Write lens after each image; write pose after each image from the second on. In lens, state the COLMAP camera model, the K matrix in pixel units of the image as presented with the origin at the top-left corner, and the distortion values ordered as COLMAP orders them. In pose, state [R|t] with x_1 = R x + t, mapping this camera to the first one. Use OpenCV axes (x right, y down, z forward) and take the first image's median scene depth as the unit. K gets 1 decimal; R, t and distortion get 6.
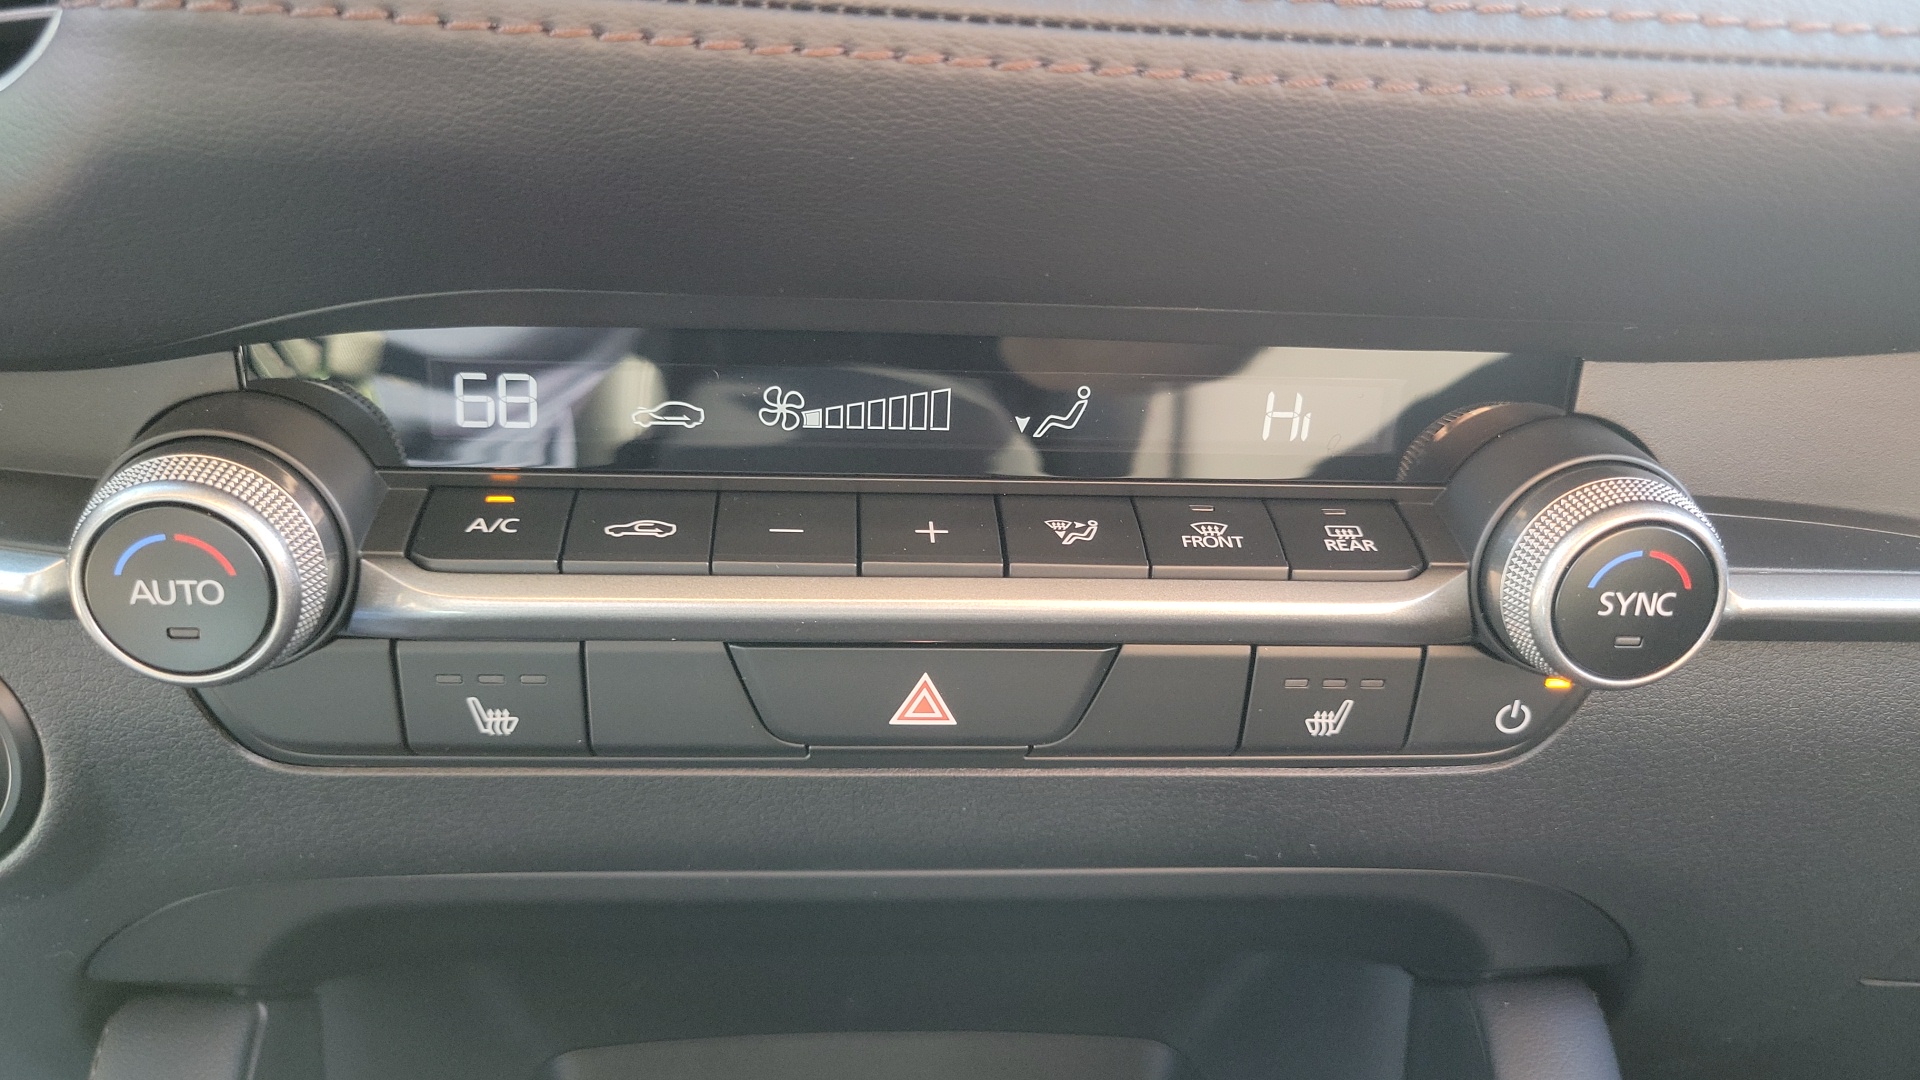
lens RADIAL K [[1444.2, 0, 931.7], [0, 1444.2, 547.0], [0, 0, 1]] dist [0.013641, -0.007255]
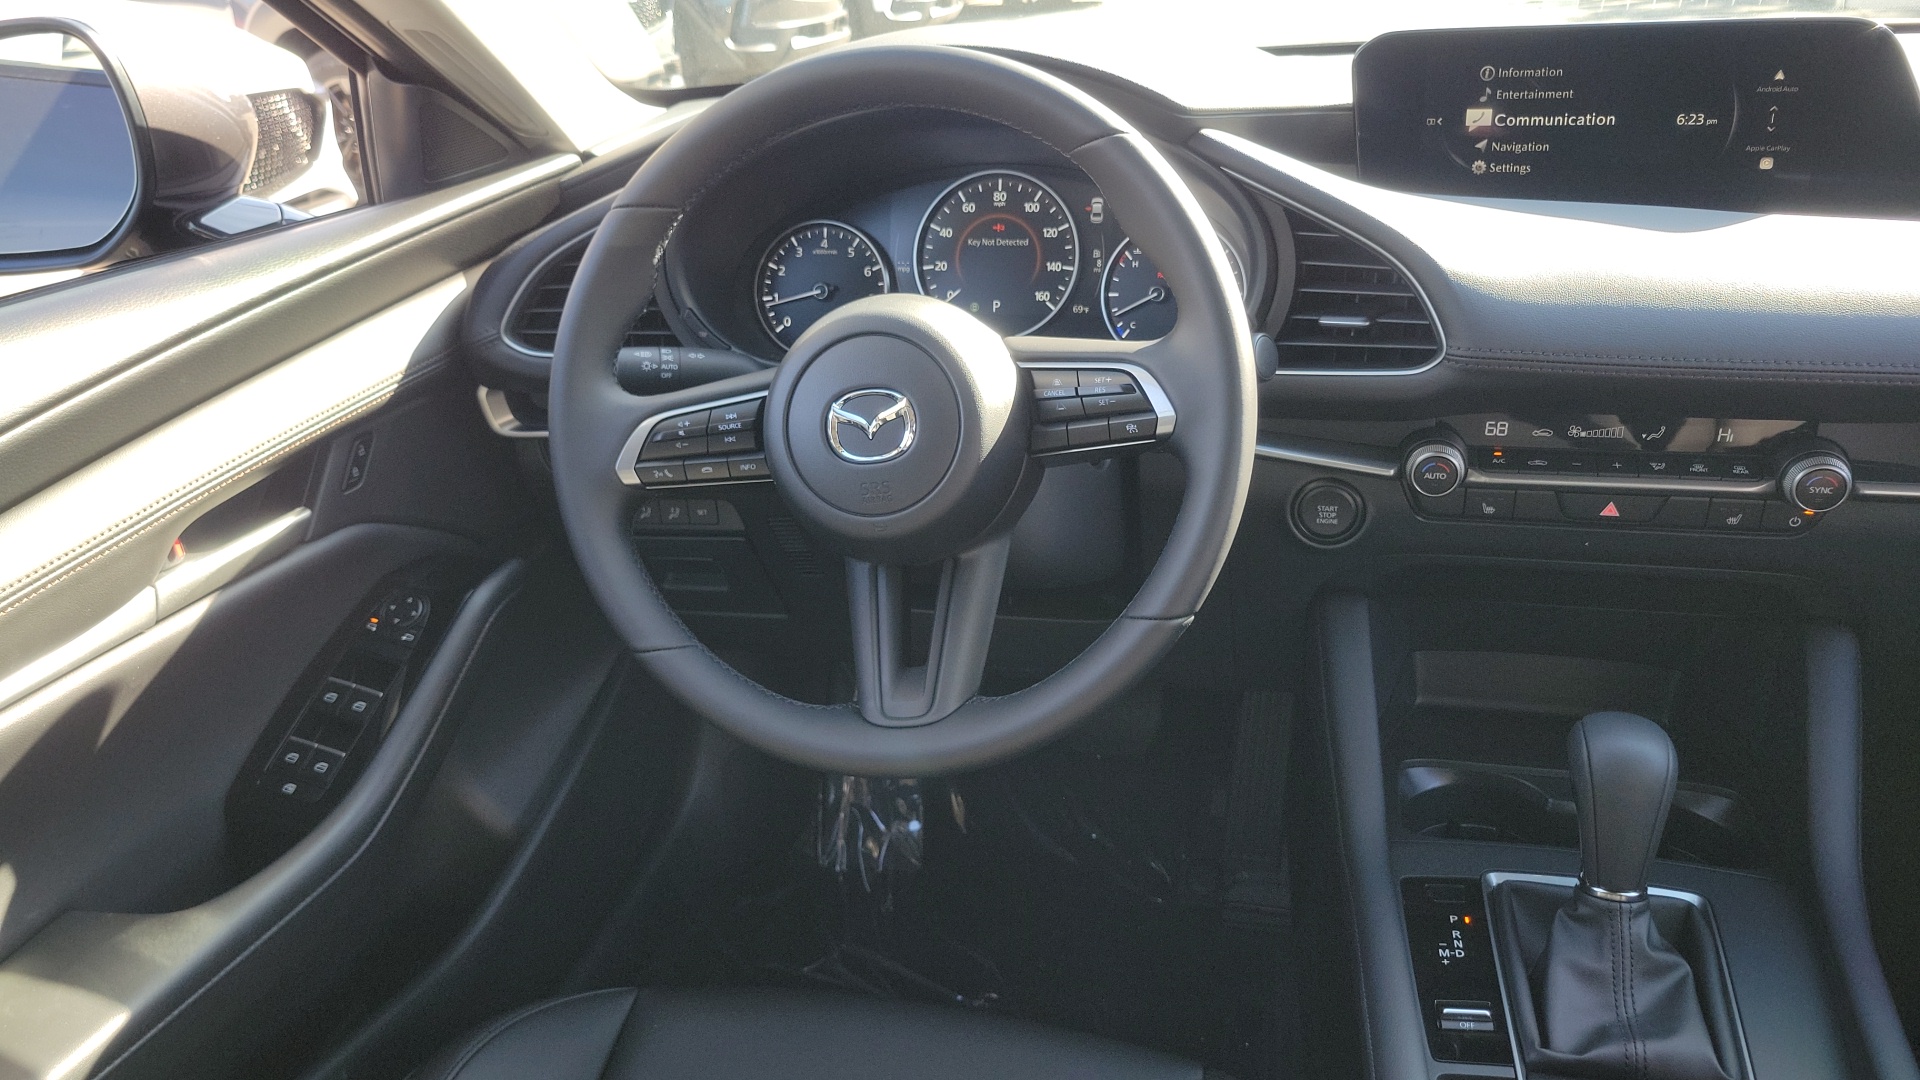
lens RADIAL K [[1438.5, 0, 942.9], [0, 1438.5, 542.6], [0, 0, 1]] dist [0.022575, -0.008770]
pose [[0.939187, 0.049108, -0.339876, -0.361948], [-0.017195, 0.995206, 0.096279, -0.142664], [0.342974, -0.084579, 0.935529, -3.188631]]
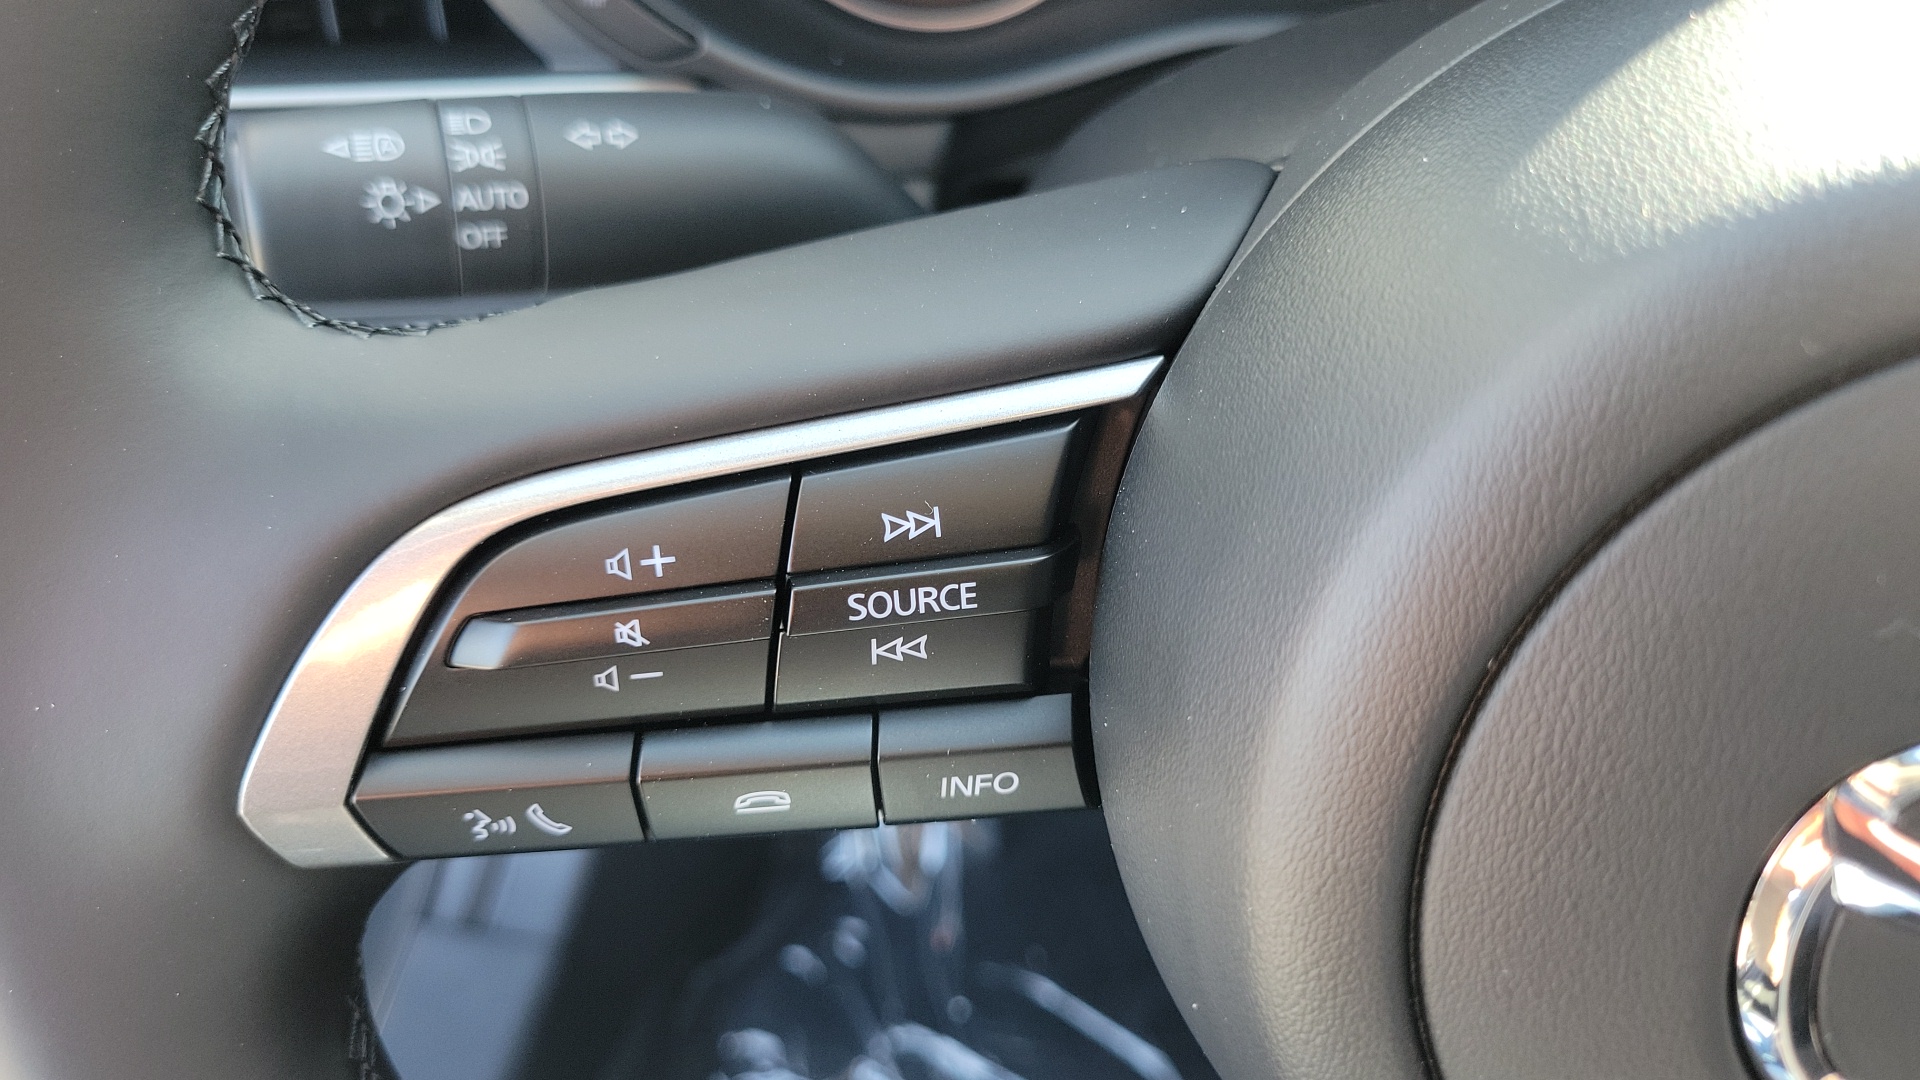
lens RADIAL K [[1444.2, 0, 931.7], [0, 1444.2, 547.0], [0, 0, 1]] dist [0.013641, -0.007255]
pose [[0.971565, 0.093014, -0.217737, -2.019762], [0.004522, 0.912149, 0.409835, -0.412461], [0.236729, -0.399166, 0.885791, -0.412525]]
